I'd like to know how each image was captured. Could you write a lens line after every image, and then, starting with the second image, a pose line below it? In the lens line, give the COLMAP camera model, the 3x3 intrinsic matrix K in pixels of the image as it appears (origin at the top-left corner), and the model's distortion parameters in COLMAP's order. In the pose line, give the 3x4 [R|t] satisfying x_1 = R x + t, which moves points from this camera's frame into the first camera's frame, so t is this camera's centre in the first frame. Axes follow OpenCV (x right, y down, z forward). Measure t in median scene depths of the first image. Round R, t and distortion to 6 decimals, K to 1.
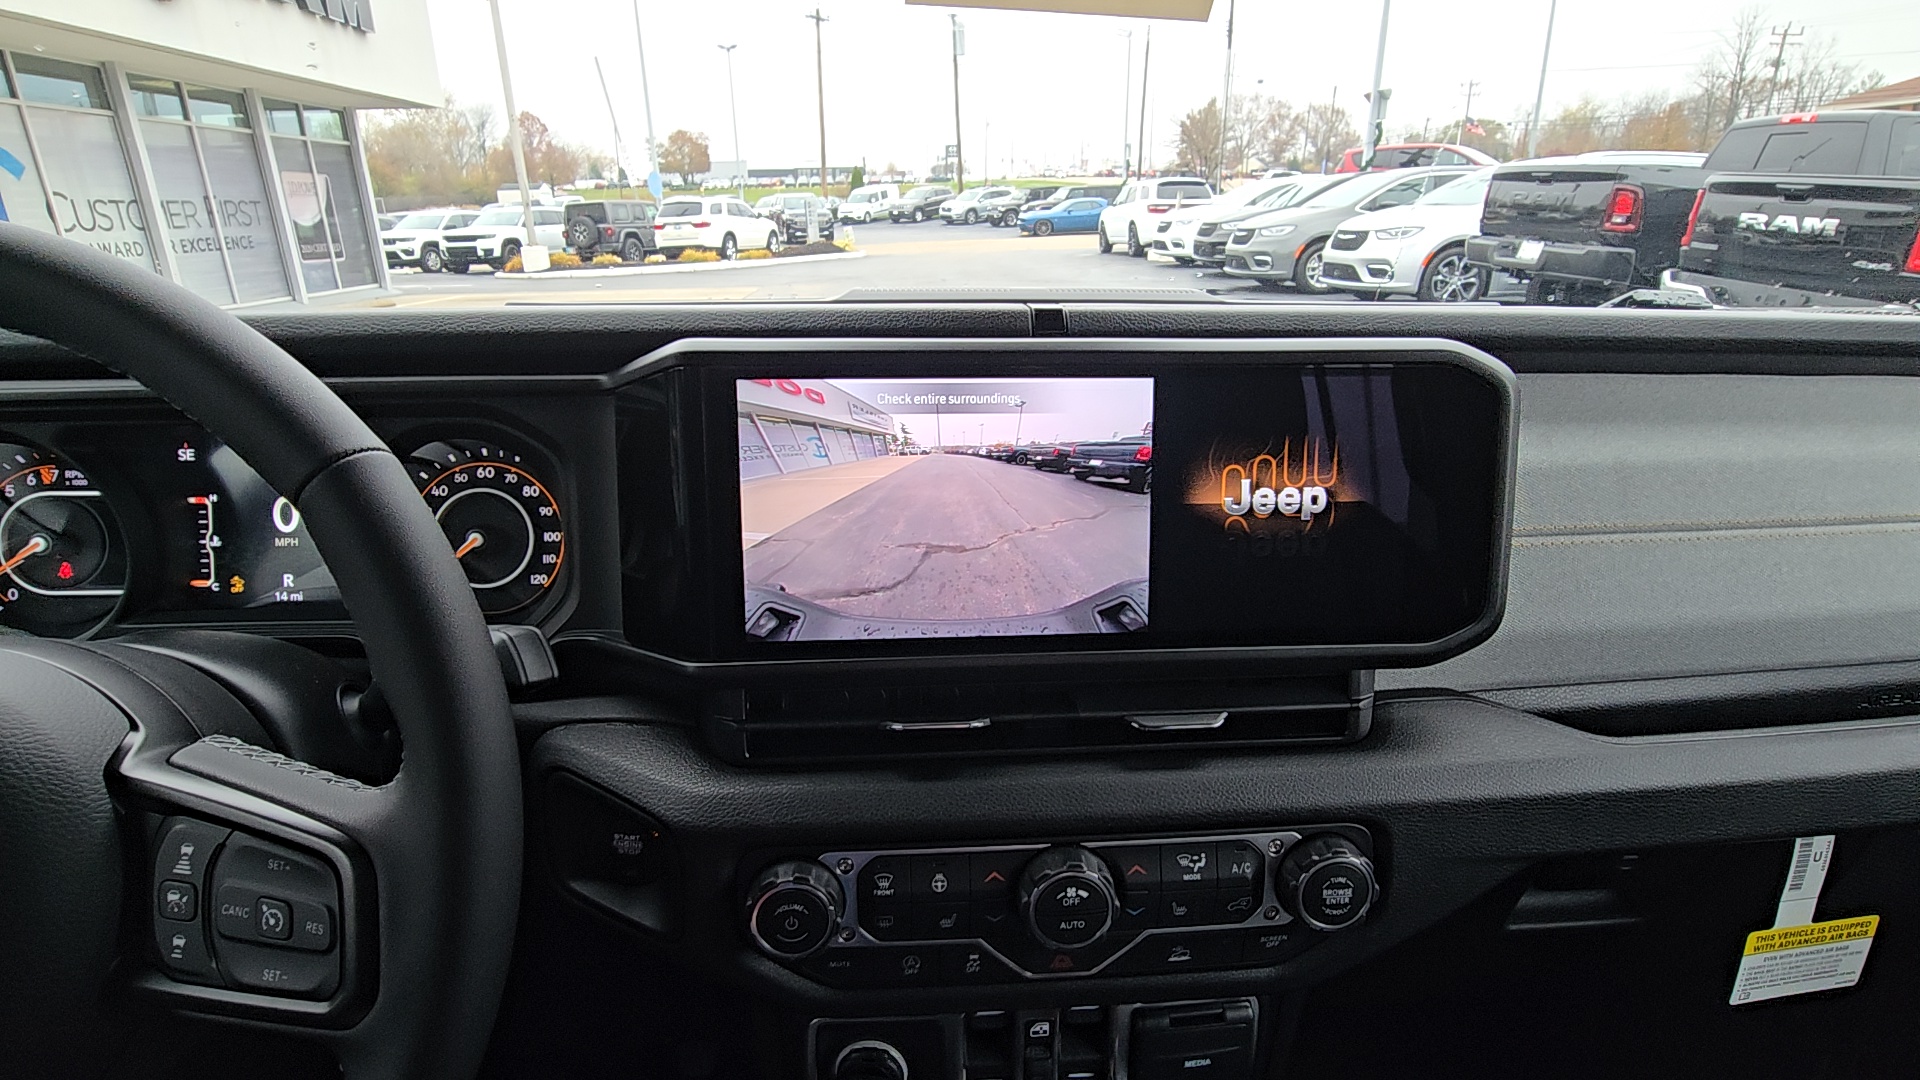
lens RADIAL K [[966.2, 0, 952.0], [0, 966.2, 542.0], [0, 0, 1]] dist [0.001494, -0.001173]
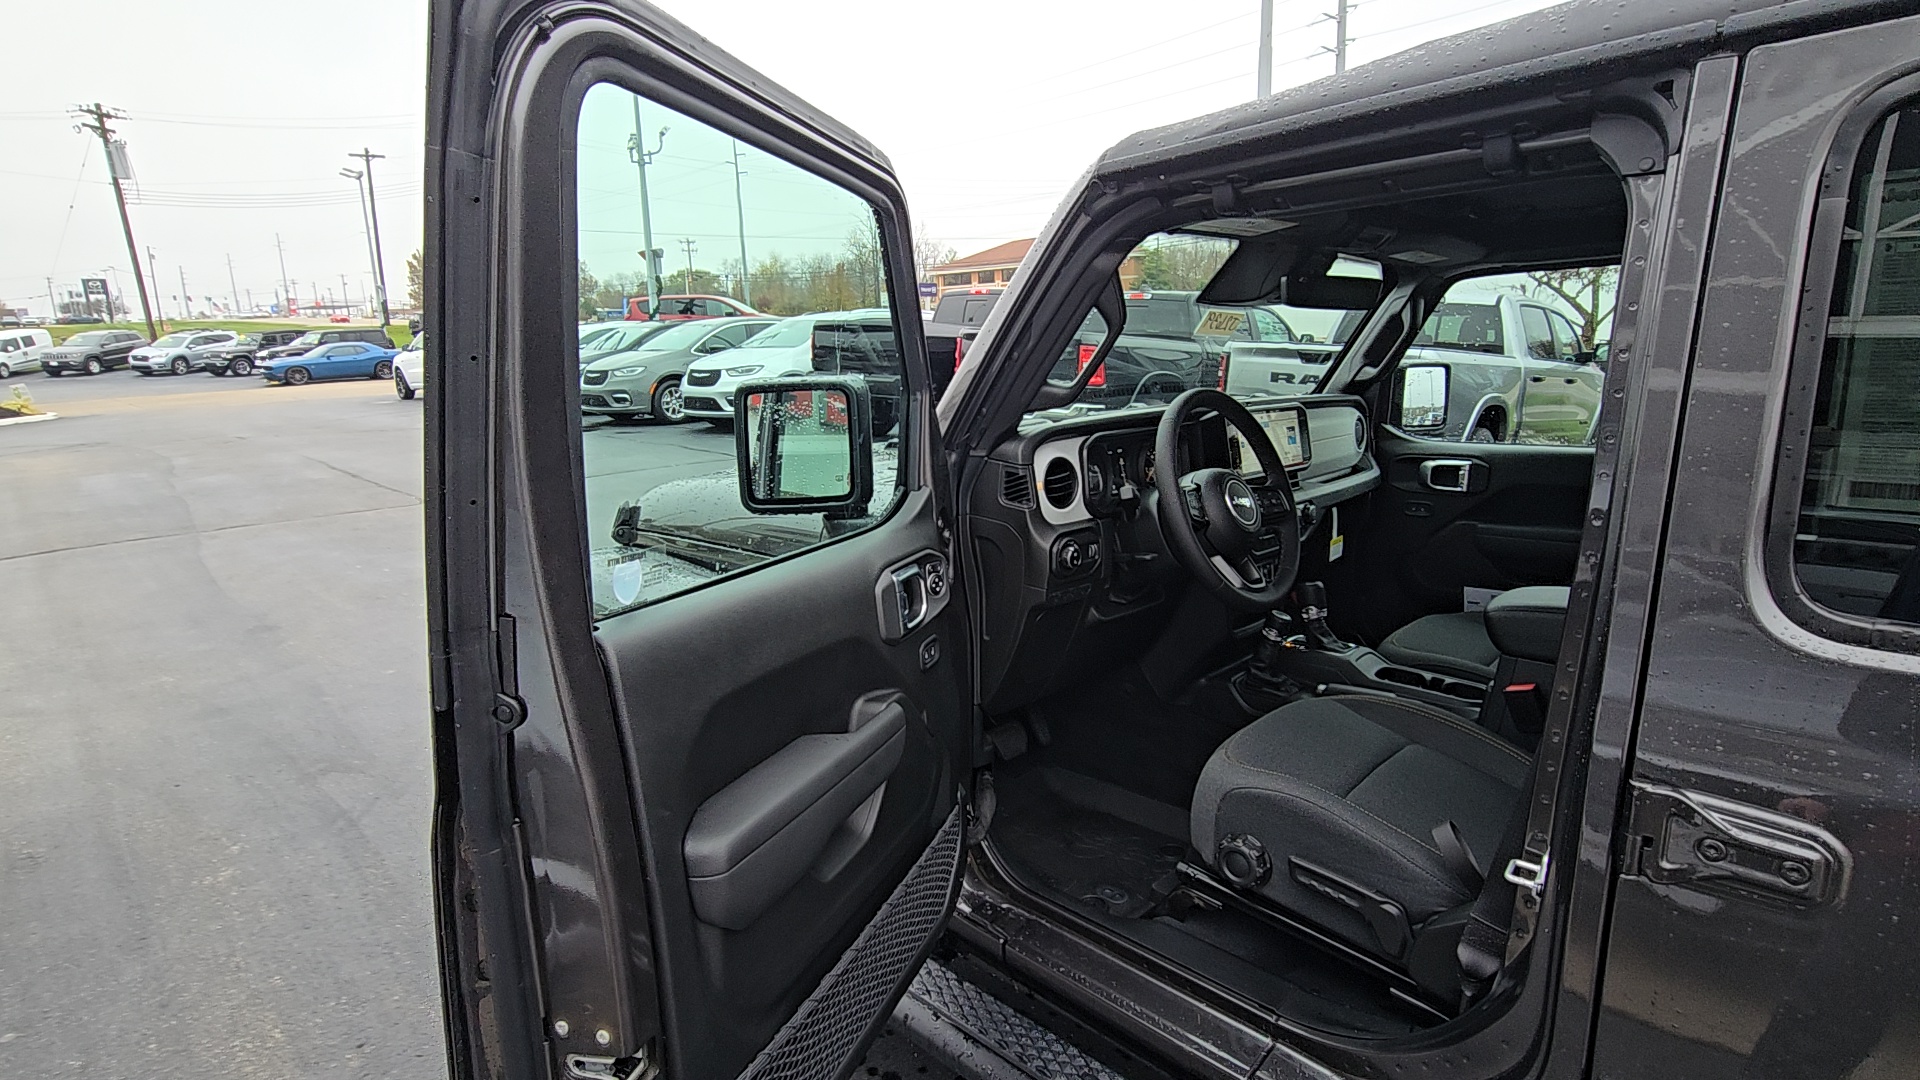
lens RADIAL K [[966.2, 0, 947.9], [0, 966.2, 544.7], [0, 0, 1]] dist [0.001494, -0.001173]
pose [[0.755544, -0.146434, 0.638522, -0.067156], [0.228760, 0.972313, -0.047701, 0.005458], [-0.613858, 0.182109, 0.768124, -0.025801]]
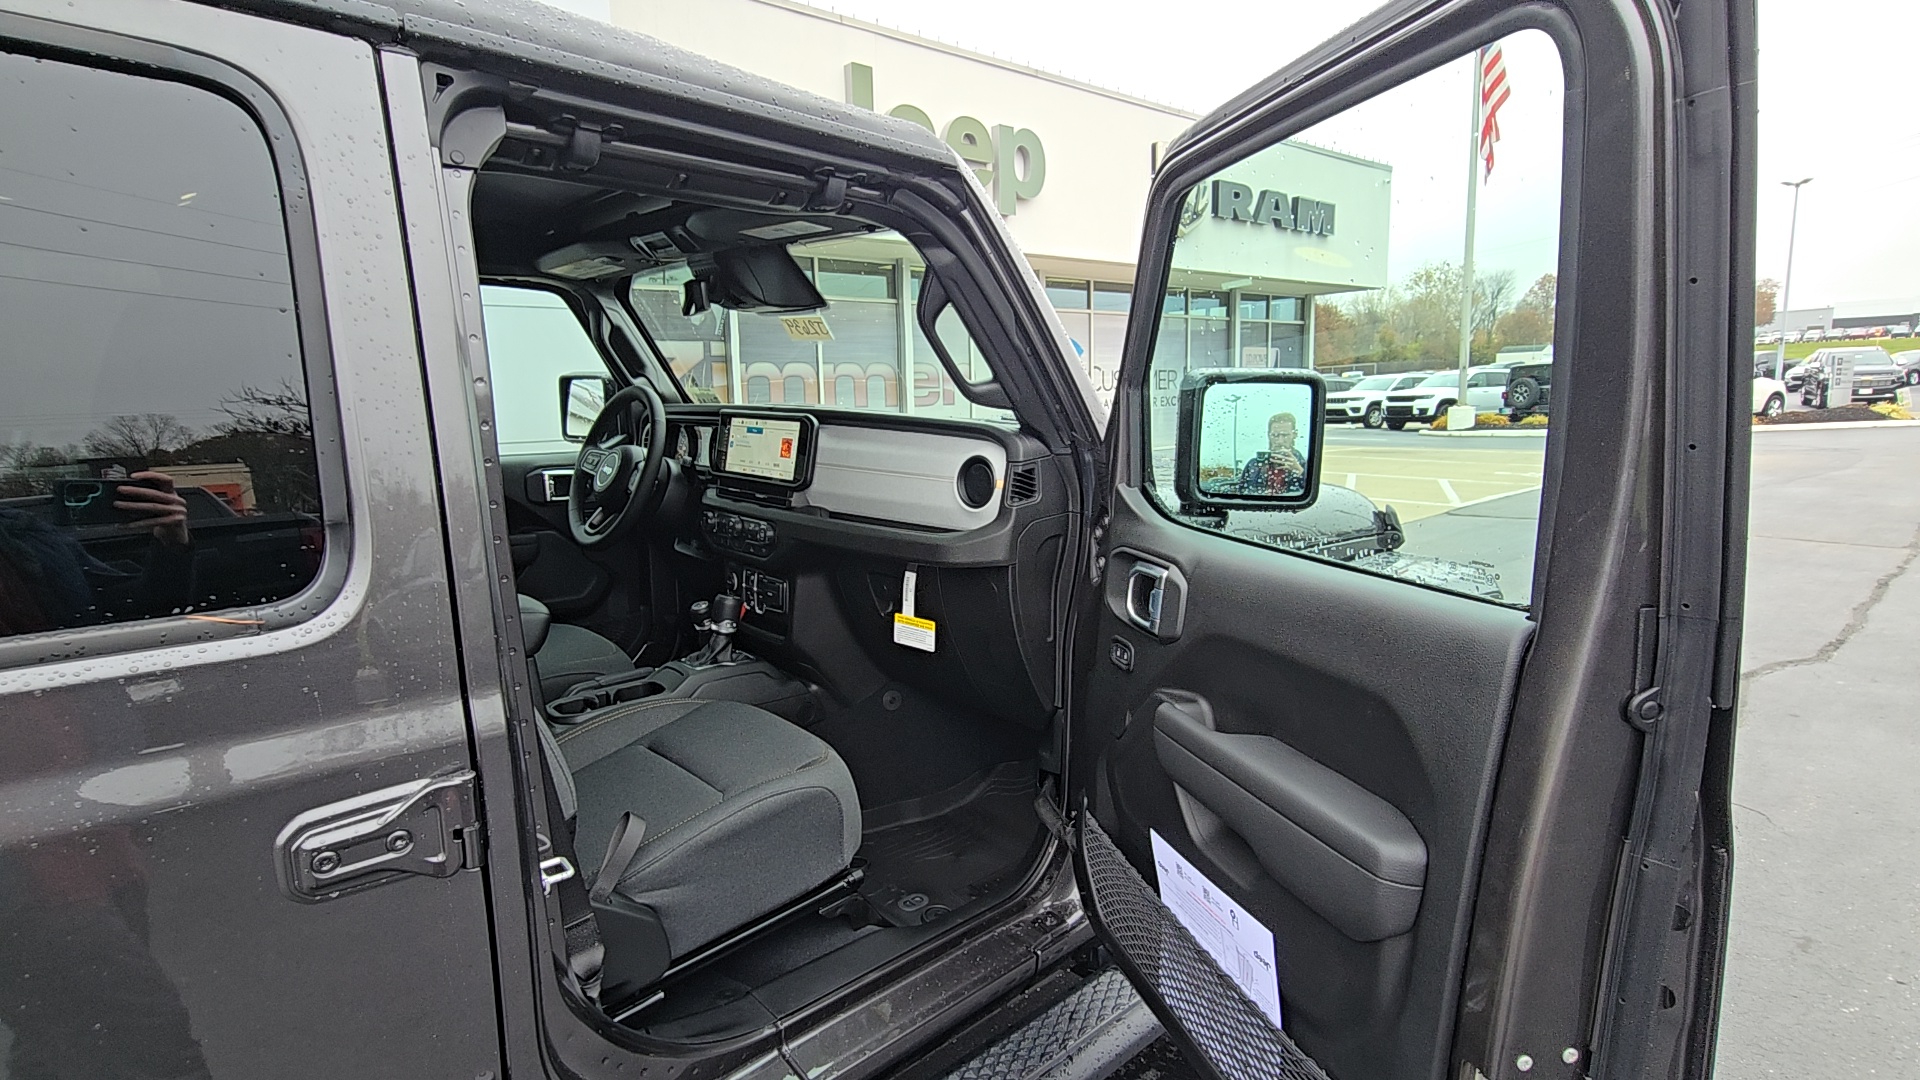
lens RADIAL K [[966.2, 0, 952.0], [0, 966.2, 546.8], [0, 0, 1]] dist [0.001494, -0.001173]
pose [[0.597737, 0.129346, -0.791189, 0.073160], [-0.248035, 0.968314, -0.029086, 0.005508], [0.762358, 0.213629, 0.610879, -0.016833]]
